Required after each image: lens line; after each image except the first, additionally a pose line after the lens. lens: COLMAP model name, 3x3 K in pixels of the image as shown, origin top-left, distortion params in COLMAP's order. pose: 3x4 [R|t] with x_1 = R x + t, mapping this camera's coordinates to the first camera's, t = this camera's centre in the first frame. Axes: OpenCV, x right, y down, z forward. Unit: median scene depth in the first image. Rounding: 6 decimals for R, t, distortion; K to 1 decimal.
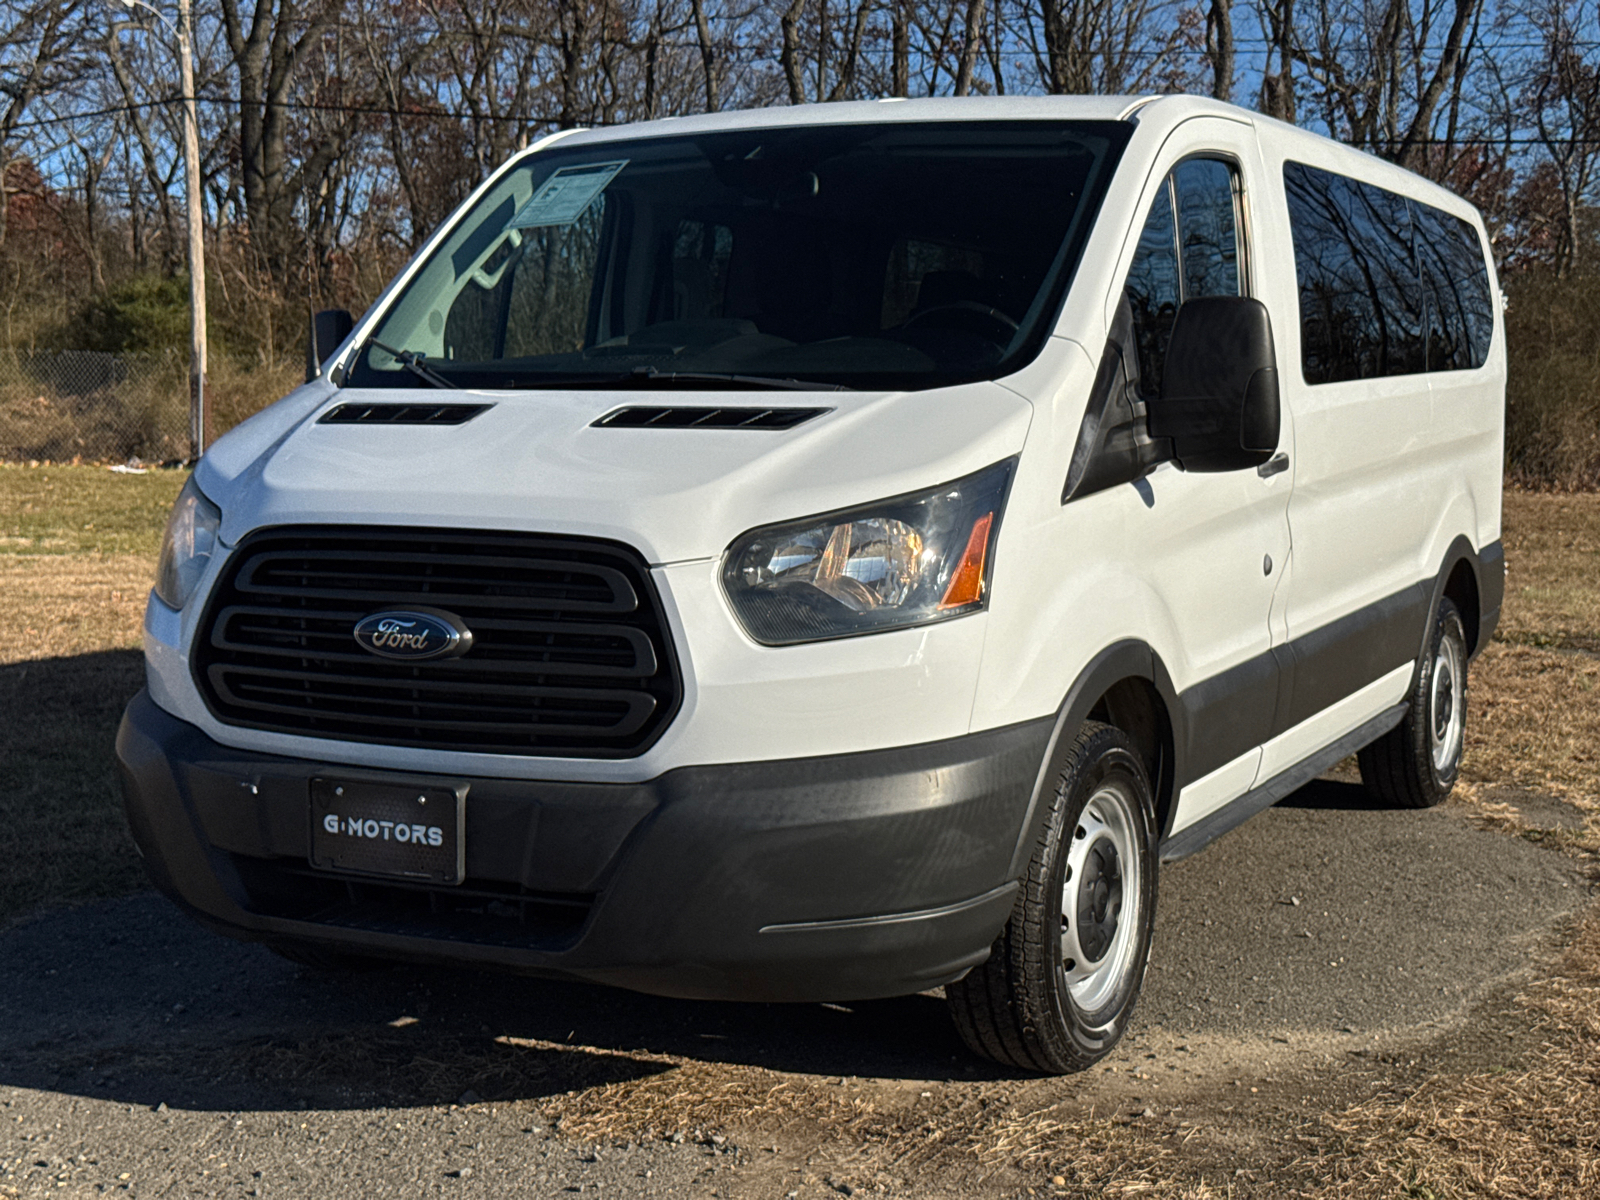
lens RADIAL K [[2262.7, 0, 802.8], [0, 2262.7, 594.0], [0, 0, 1]] dist [0.112942, 0.000000]
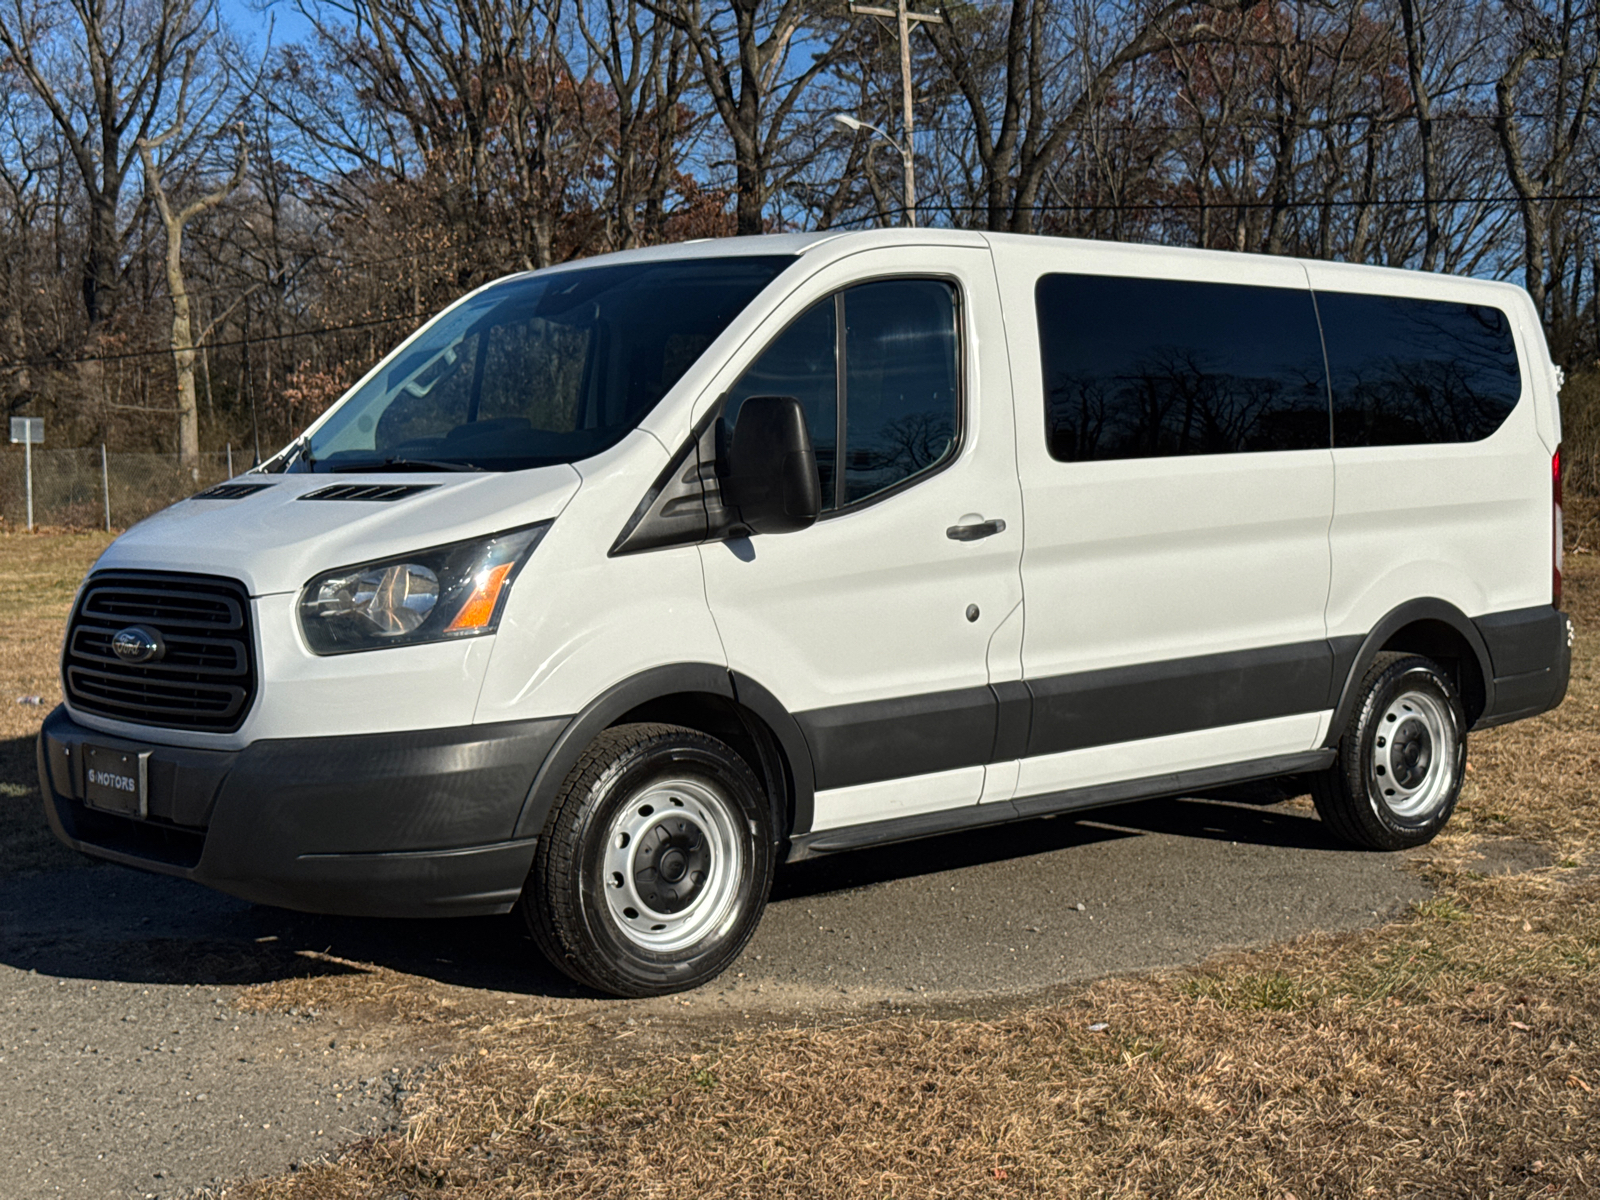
lens RADIAL K [[2262.7, 0, 801.7], [0, 2262.7, 603.4], [0, 0, 1]] dist [0.112942, 0.000000]
pose [[0.931578, 0.010195, -0.363398, 0.695891], [-0.021356, 0.999415, -0.026707, 0.019945], [0.362914, 0.032641, 0.931251, -0.179951]]
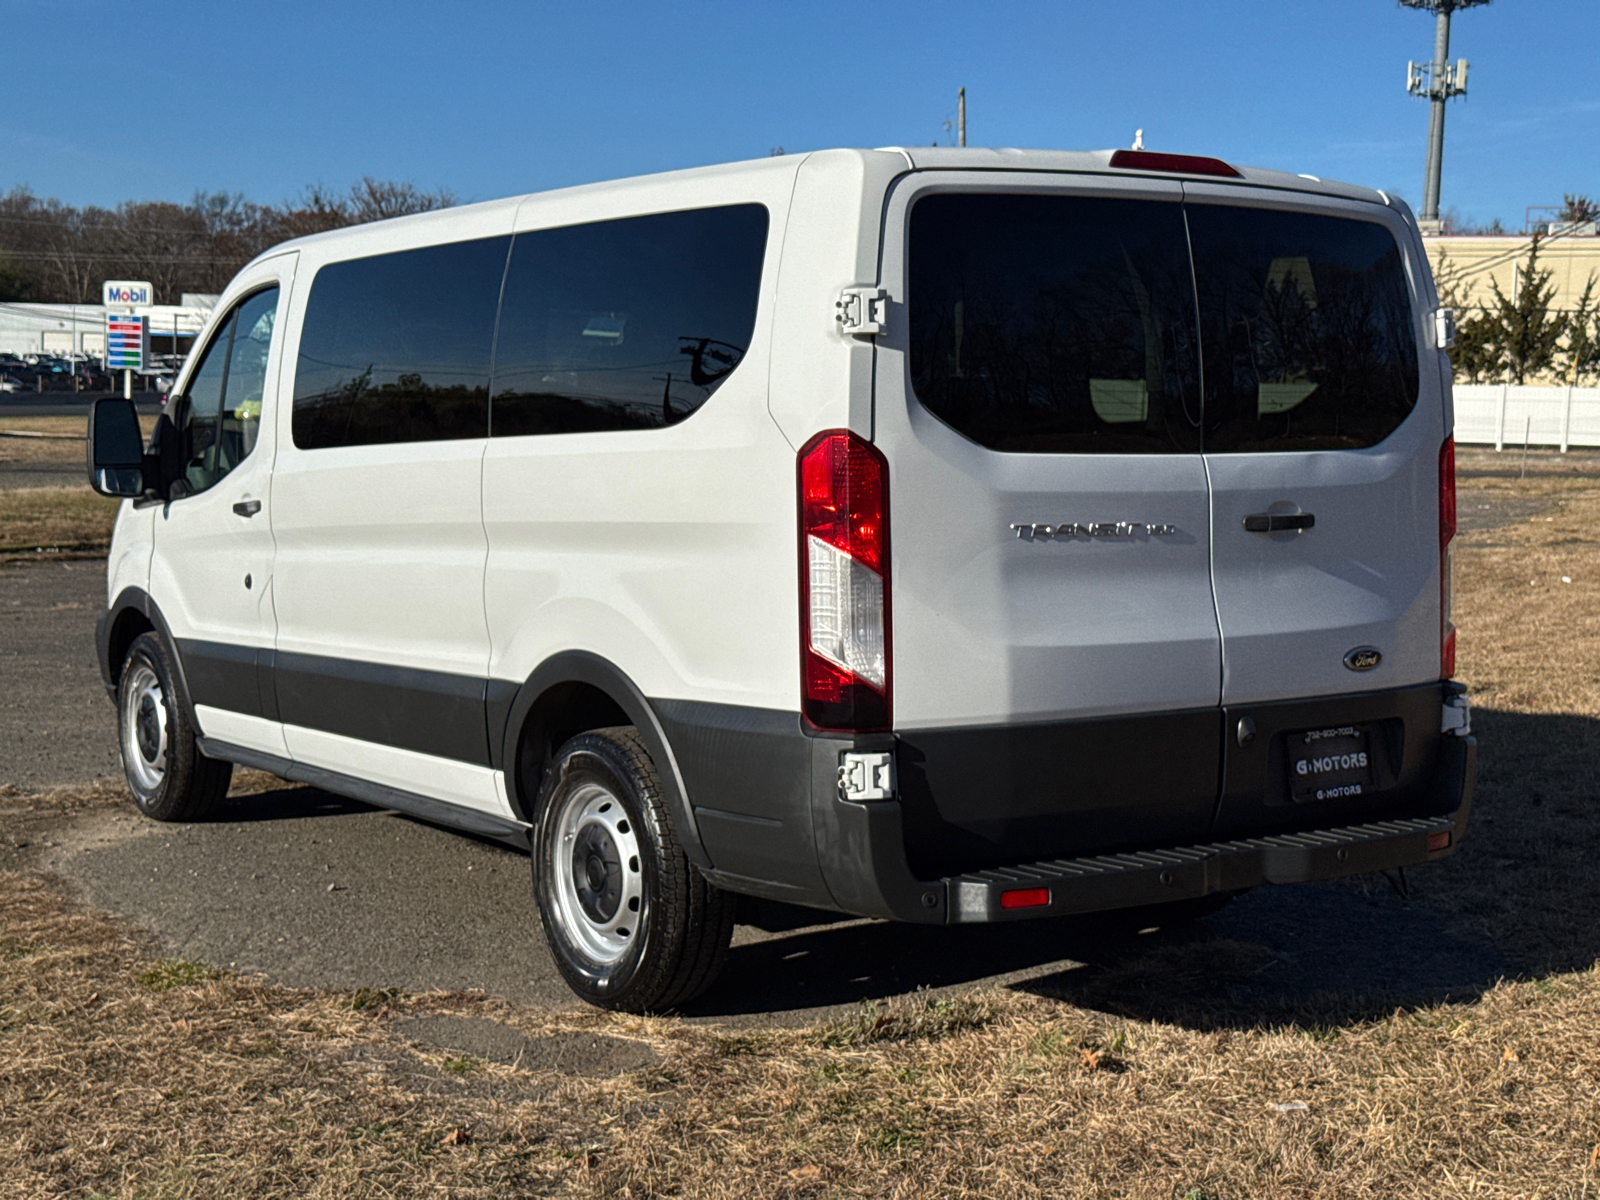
lens RADIAL K [[2262.7, 0, 790.7], [0, 2262.7, 593.7], [0, 0, 1]] dist [0.112942, 0.000000]
pose [[-0.478912, 0.059054, -0.875875, 1.558441], [-0.079350, 0.990738, 0.110186, -0.227188], [0.874270, 0.122270, -0.469790, 2.415021]]
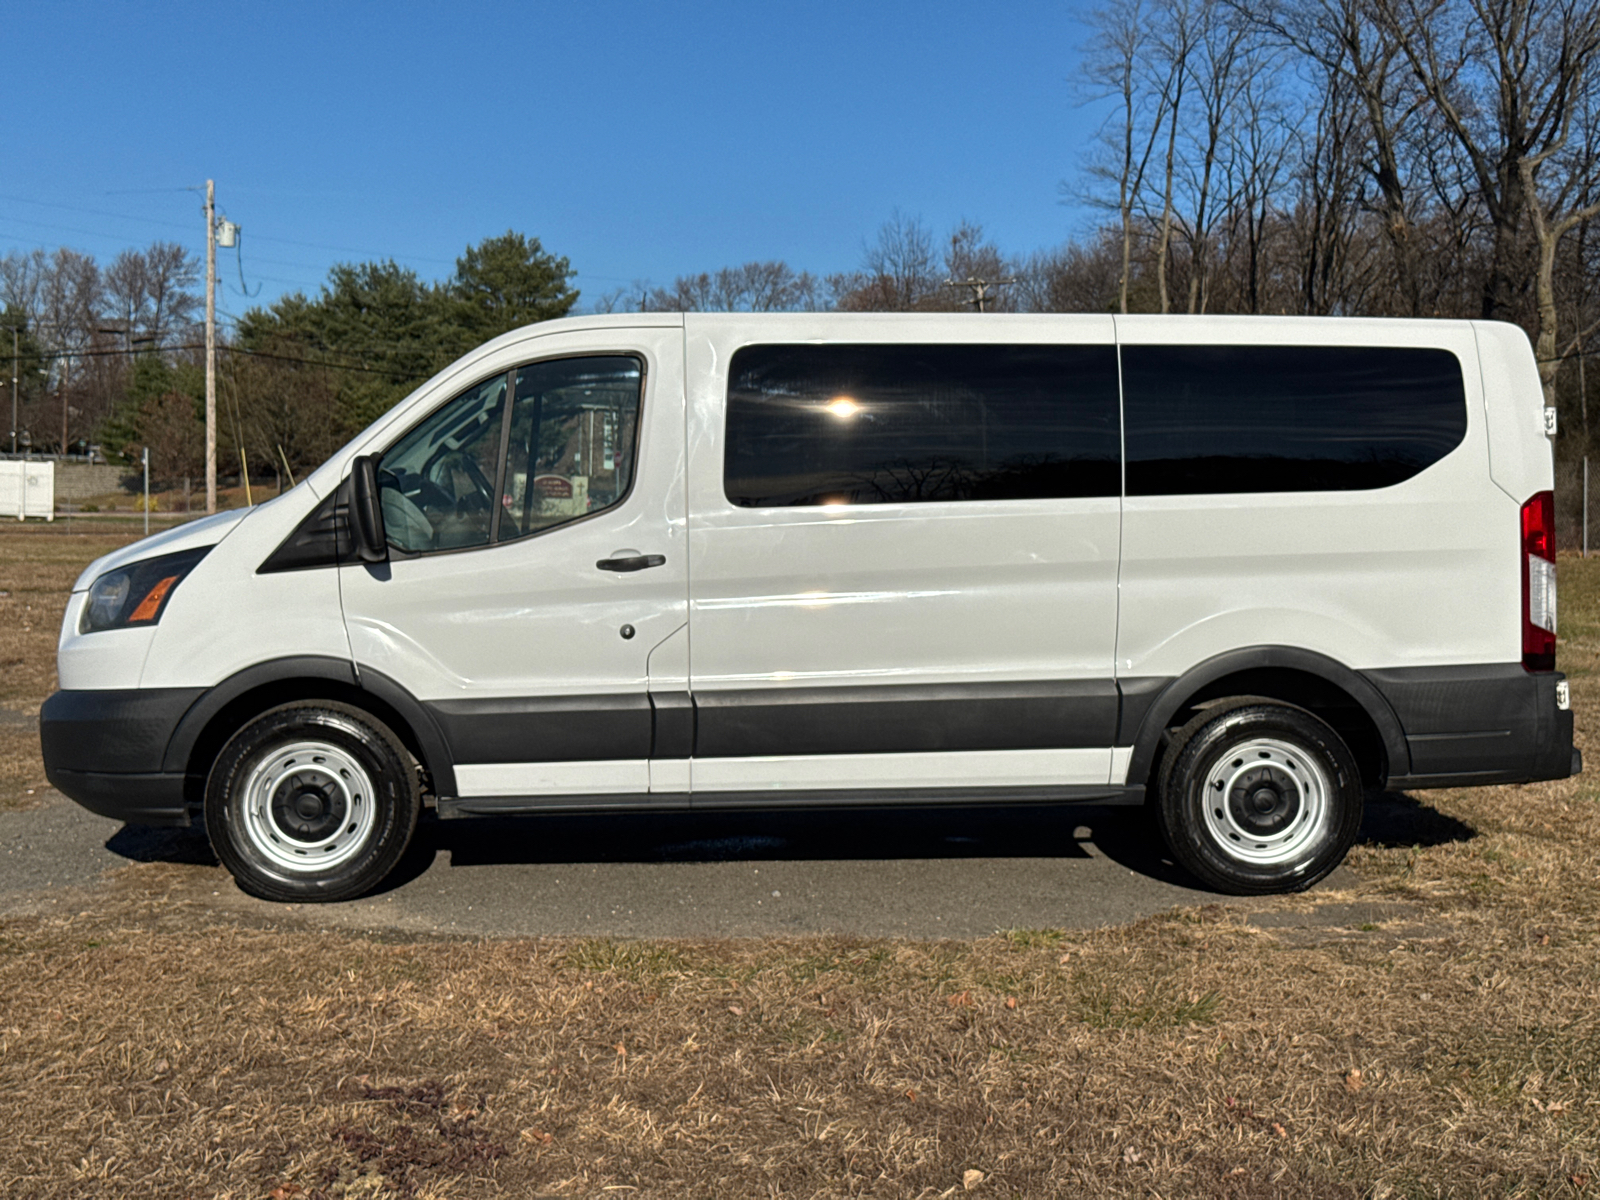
lens RADIAL K [[2262.7, 0, 802.0], [0, 2262.7, 604.0], [0, 0, 1]] dist [0.112942, 0.000000]
pose [[0.508433, 0.041680, -0.860092, 1.875976], [-0.076963, 0.997030, 0.002820, -0.053867], [0.857655, 0.064762, 0.510131, 0.455335]]
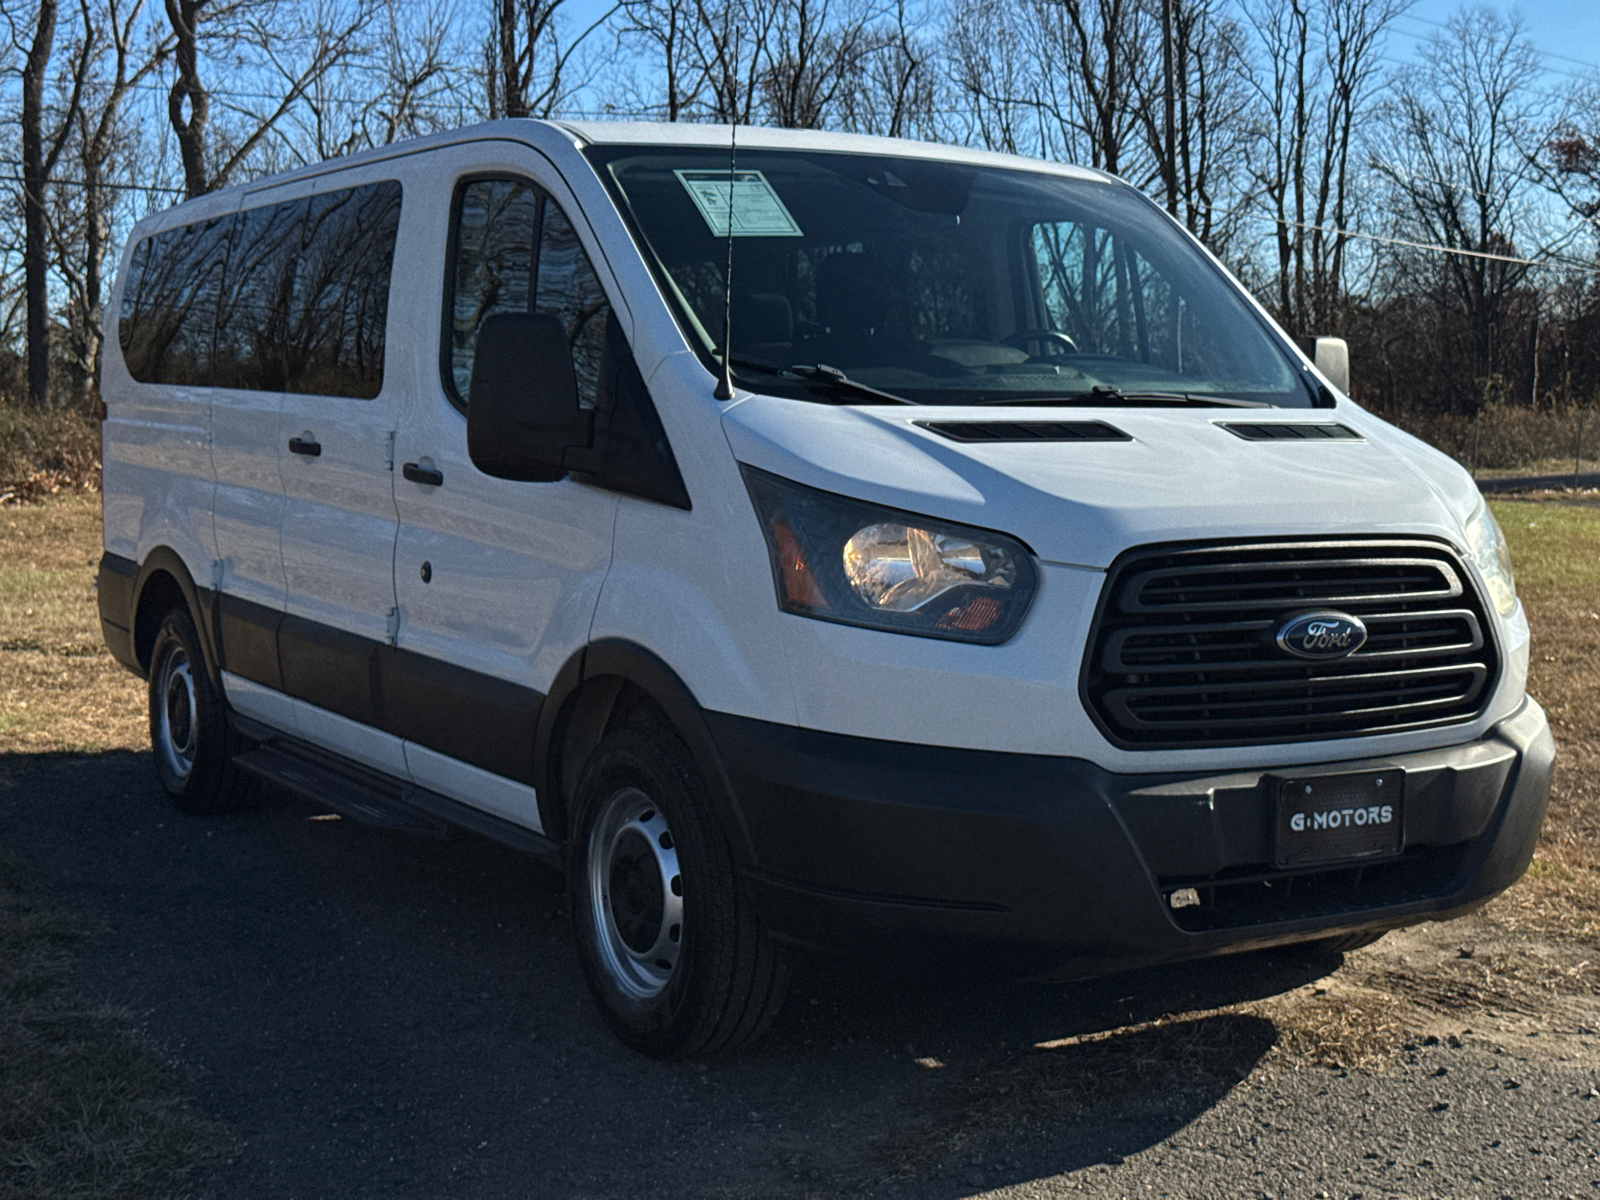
lens RADIAL K [[2262.7, 0, 796.6], [0, 2262.7, 601.7], [0, 0, 1]] dist [0.112942, 0.000000]
pose [[0.531332, -0.069726, 0.844289, -1.136228], [0.072604, 0.996688, 0.036620, -0.051854], [-0.844047, 0.041841, 0.534635, 0.595516]]
